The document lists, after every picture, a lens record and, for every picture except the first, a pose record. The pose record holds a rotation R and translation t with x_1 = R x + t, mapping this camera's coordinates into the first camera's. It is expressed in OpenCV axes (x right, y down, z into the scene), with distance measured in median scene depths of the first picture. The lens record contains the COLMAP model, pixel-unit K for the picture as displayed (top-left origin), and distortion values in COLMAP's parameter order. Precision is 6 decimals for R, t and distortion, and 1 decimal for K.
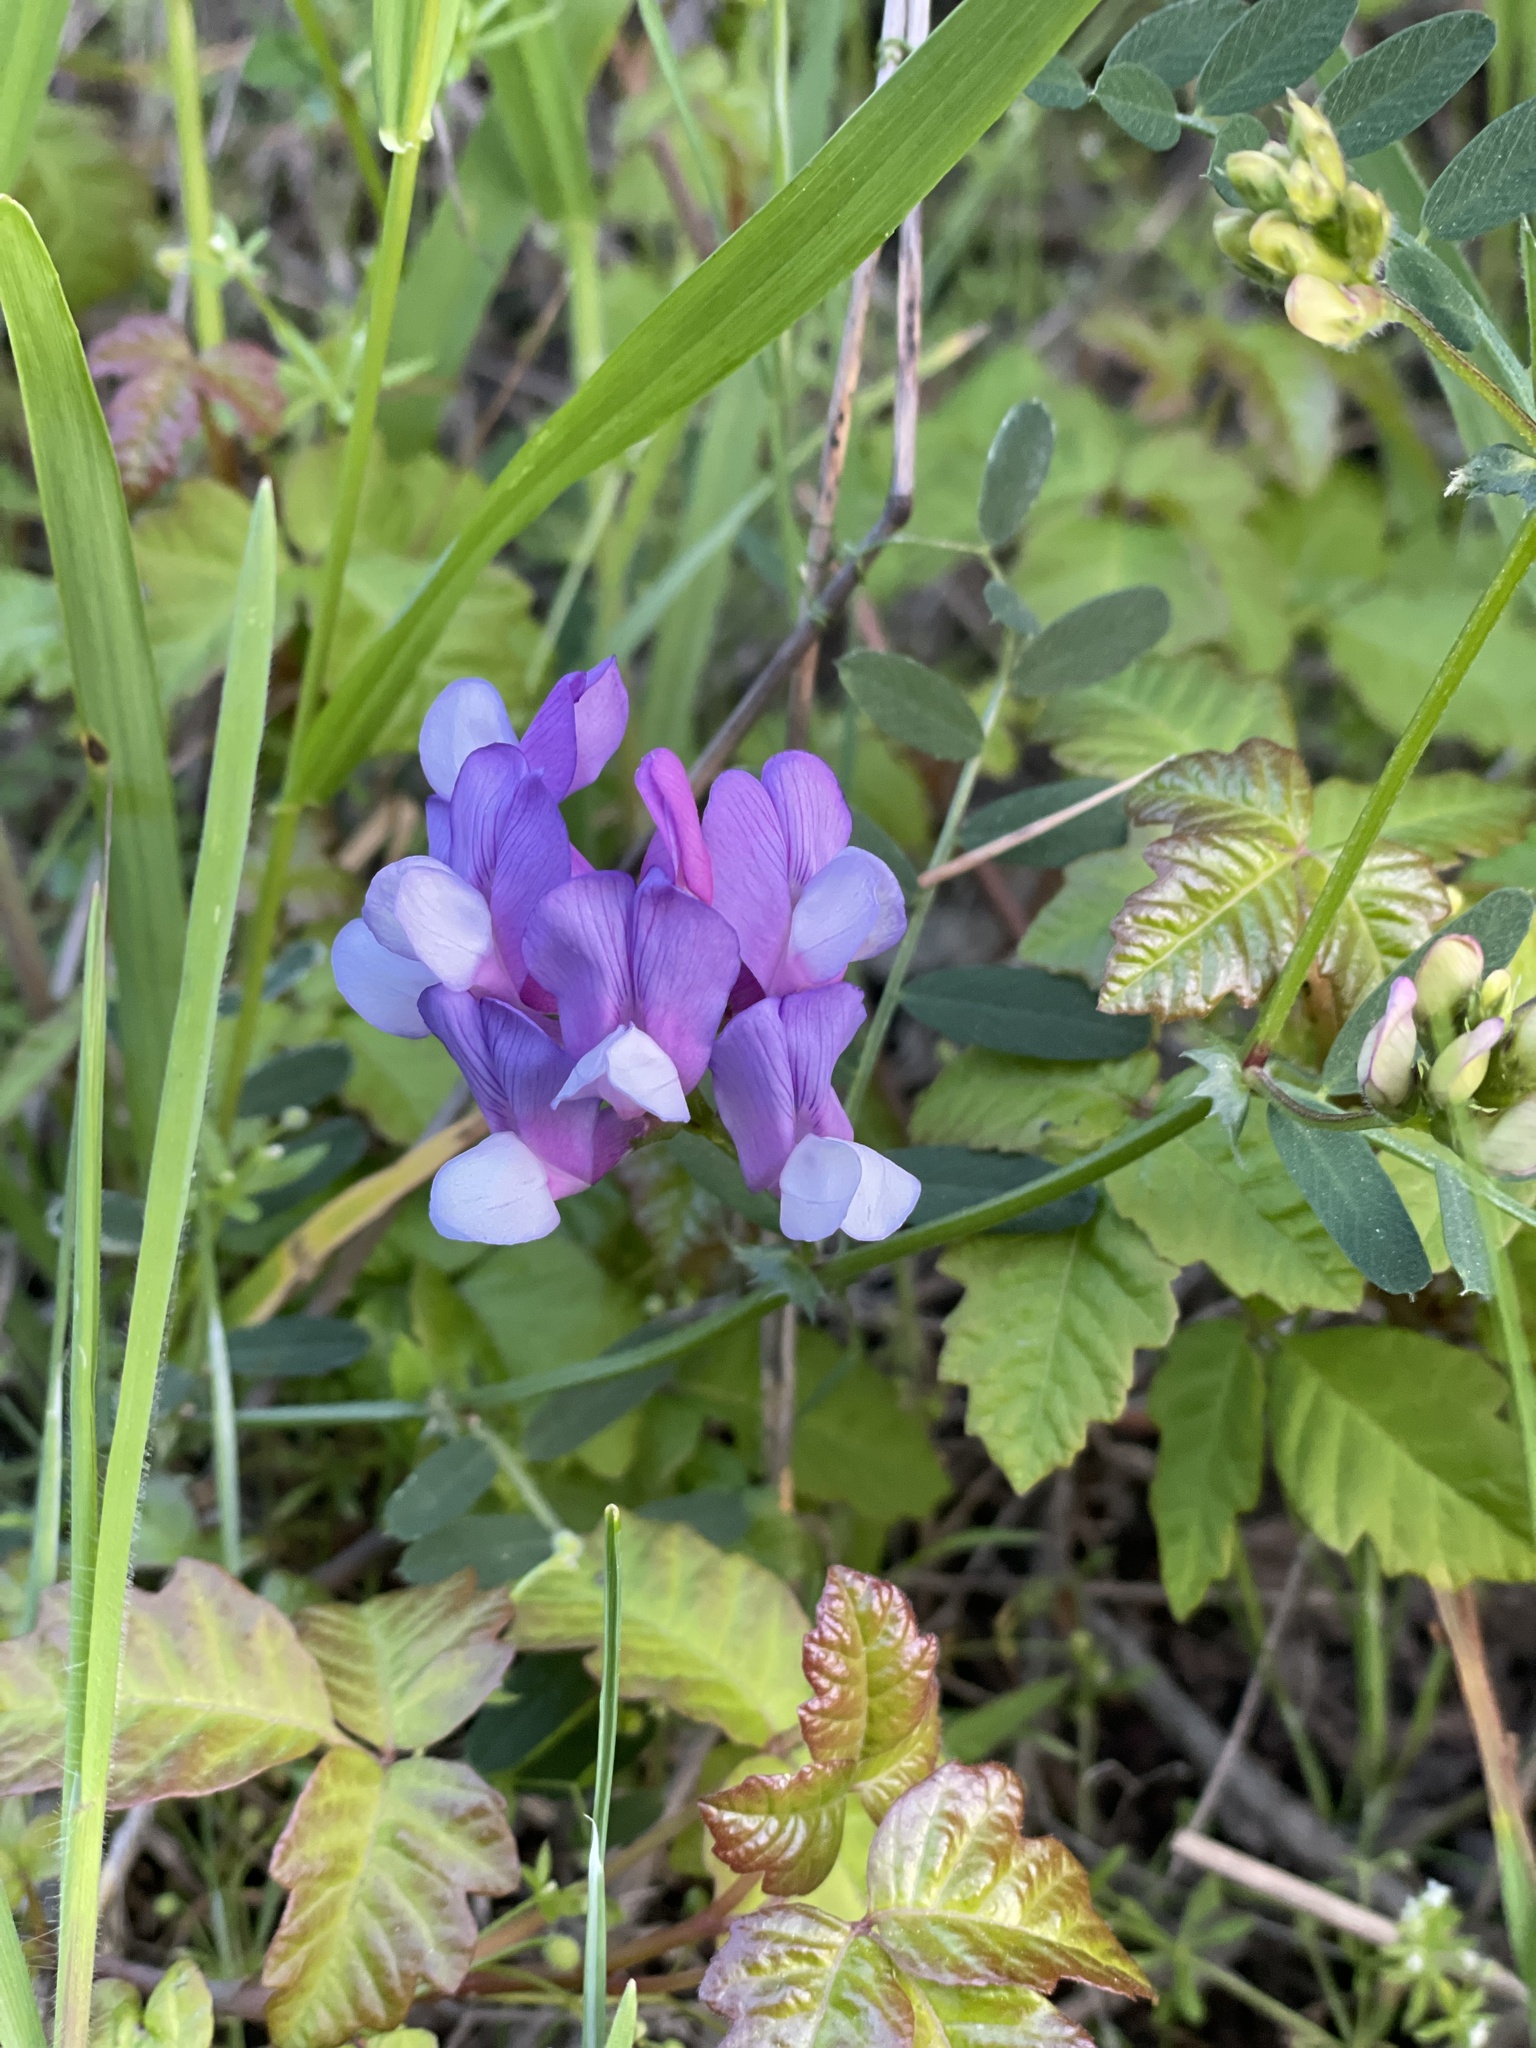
lens RADIAL K [[3254.4, 0, 768.0], [0, 3254.4, 1024.0], [0, 0, 1]] dist [0.064044, -0.649368]
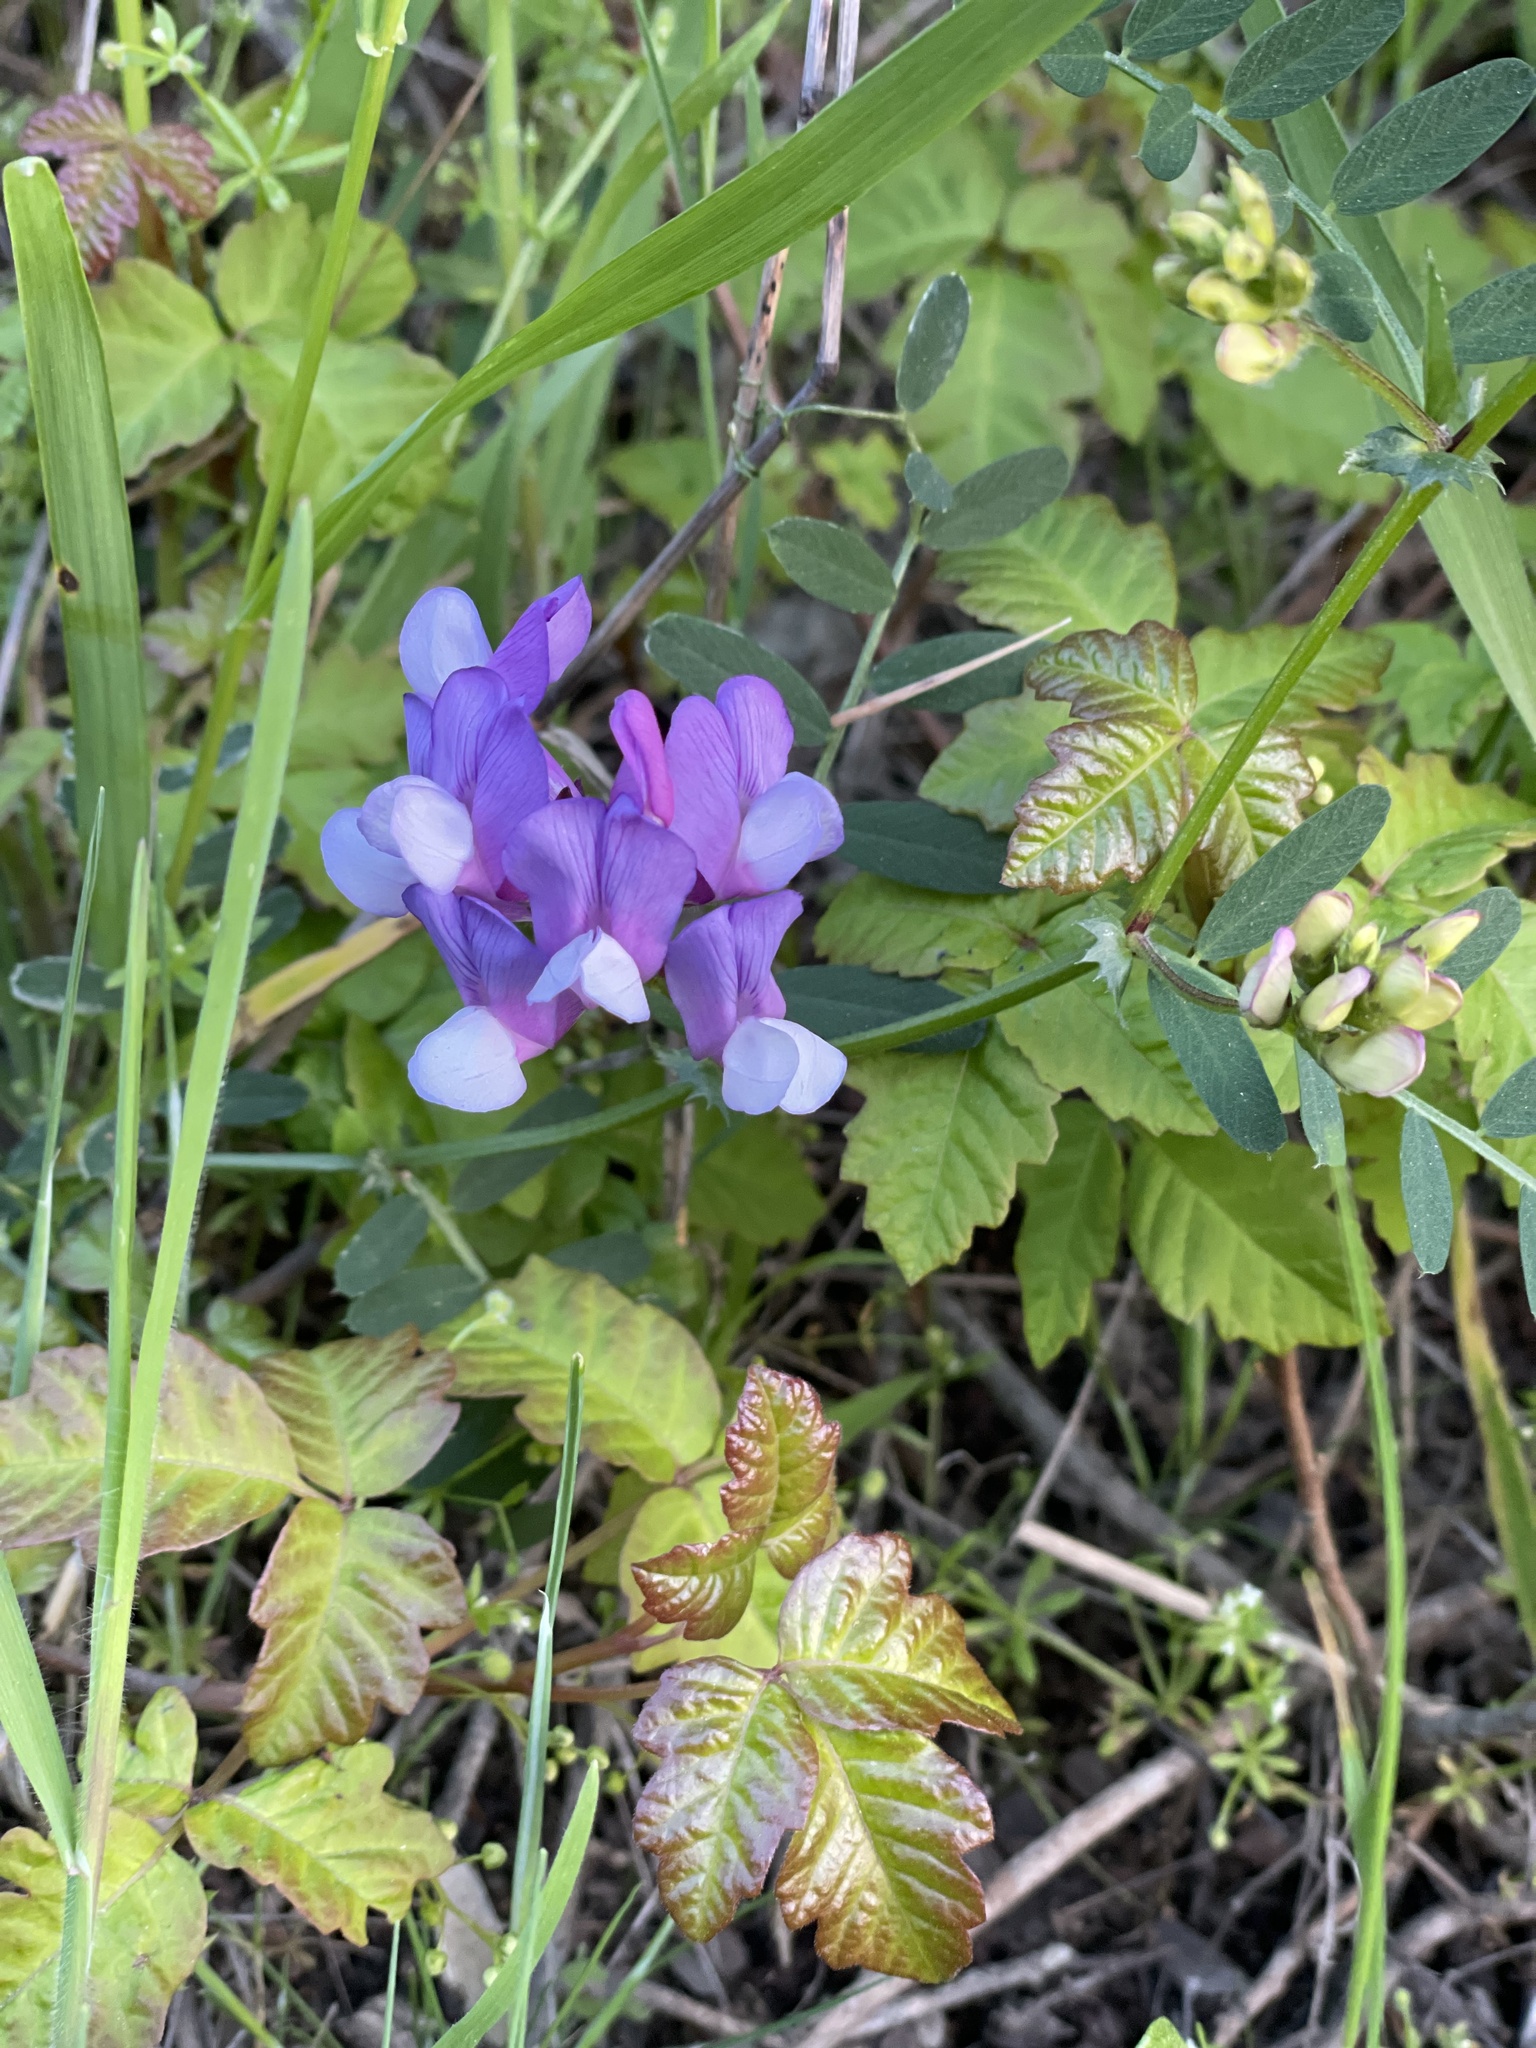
lens RADIAL K [[3254.4, 0, 768.0], [0, 3254.4, 1024.0], [0, 0, 1]] dist [0.064044, -0.649368]
pose [[0.997698, 0.015785, 0.065948, -0.050284], [-0.026300, 0.986479, 0.161762, -0.132389], [-0.062503, -0.163124, 0.984624, -0.100426]]
